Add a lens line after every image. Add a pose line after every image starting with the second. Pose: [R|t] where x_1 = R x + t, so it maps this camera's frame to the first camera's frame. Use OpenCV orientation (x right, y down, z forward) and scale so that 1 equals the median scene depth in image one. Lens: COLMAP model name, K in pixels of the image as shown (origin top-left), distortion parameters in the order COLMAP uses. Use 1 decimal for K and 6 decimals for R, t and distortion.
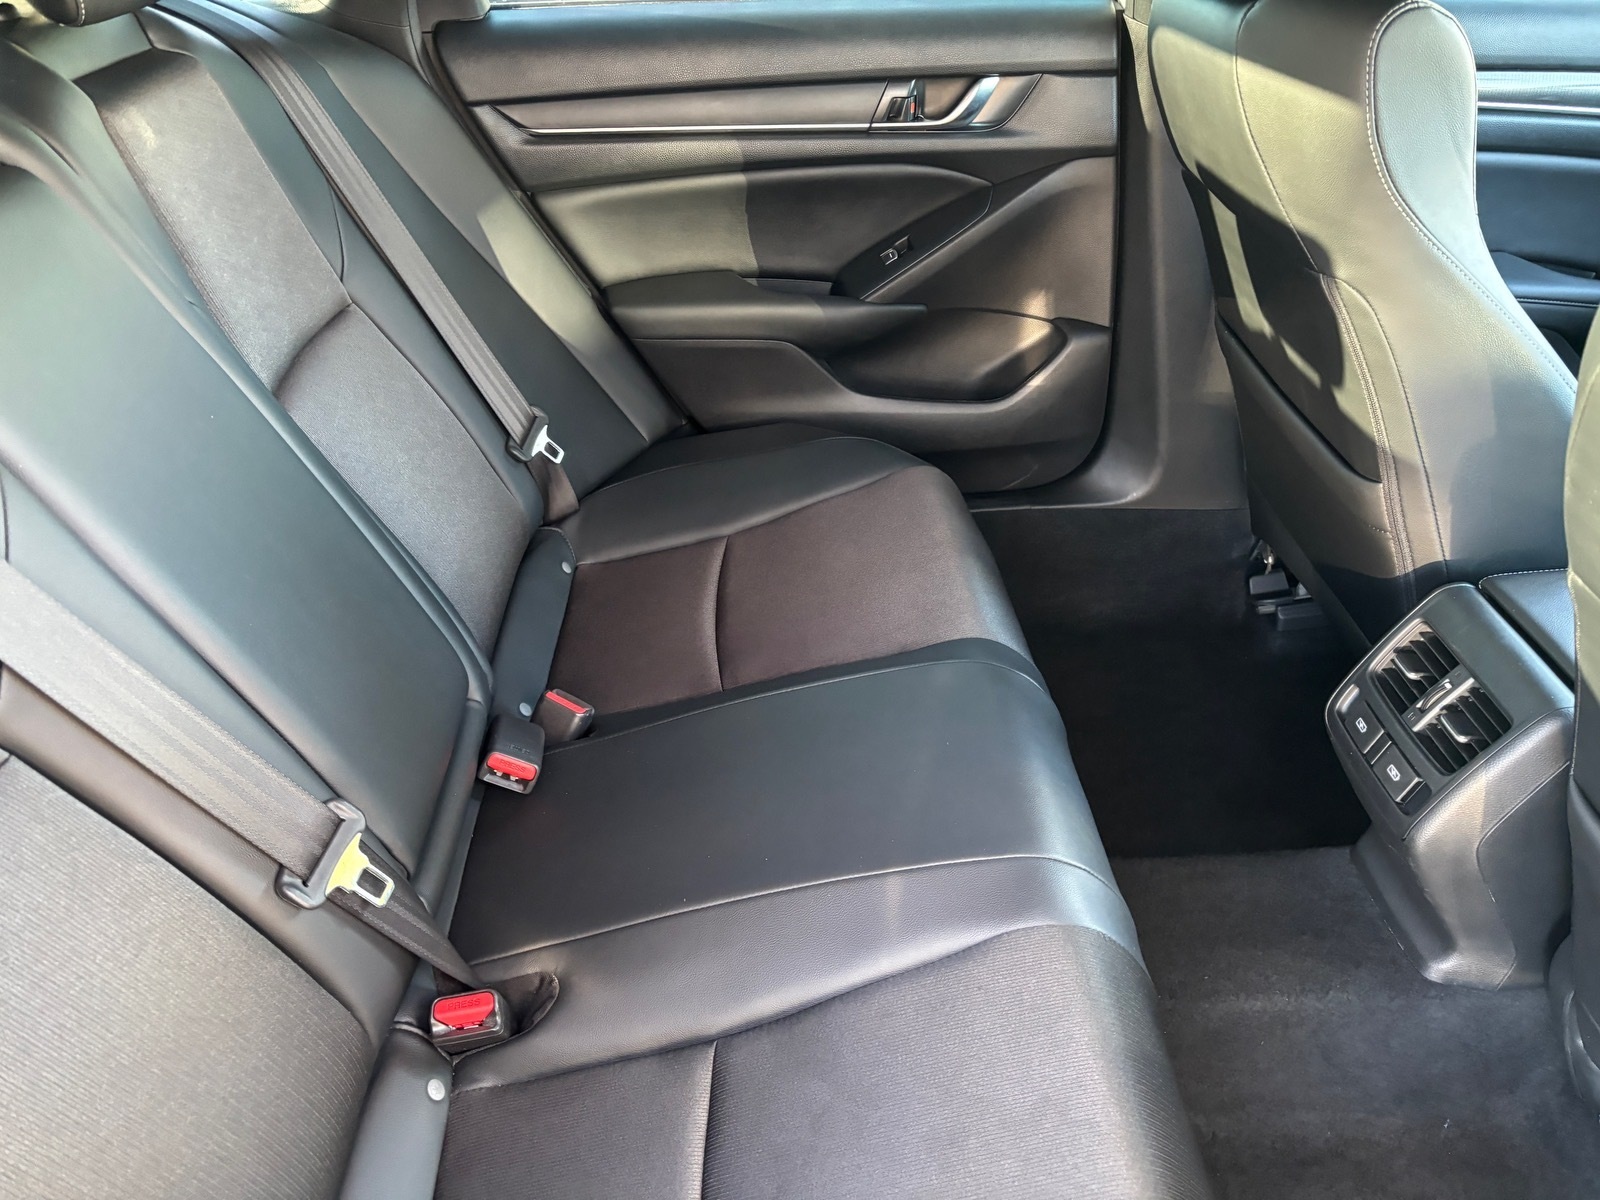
lens RADIAL K [[1241.2, 0, 807.7], [0, 1241.2, 612.7], [0, 0, 1]] dist [0.032273, -0.035310]
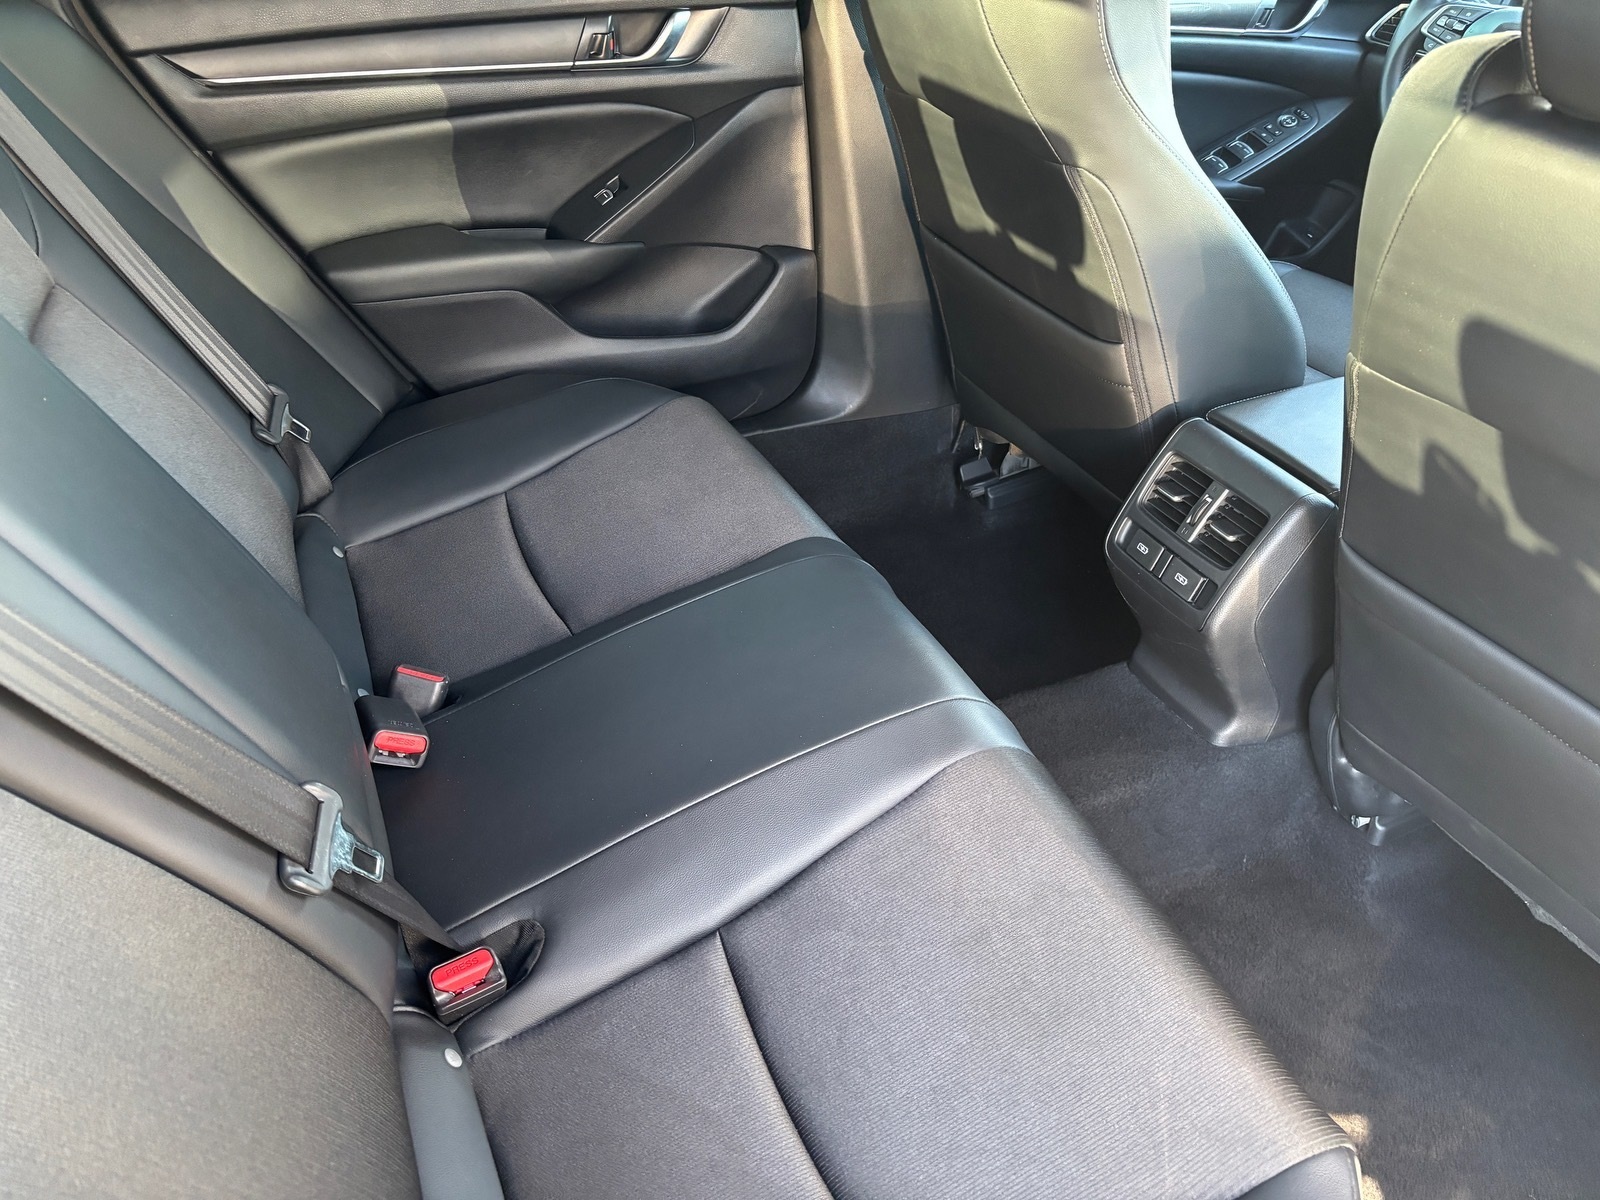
lens RADIAL K [[1241.2, 0, 807.9], [0, 1241.2, 637.2], [0, 0, 1]] dist [0.032273, -0.035310]
pose [[0.923552, -0.189365, 0.333455, -0.242605], [0.178104, 0.981907, 0.064328, 0.037121], [-0.339604, -0.000021, 0.940569, -0.007216]]
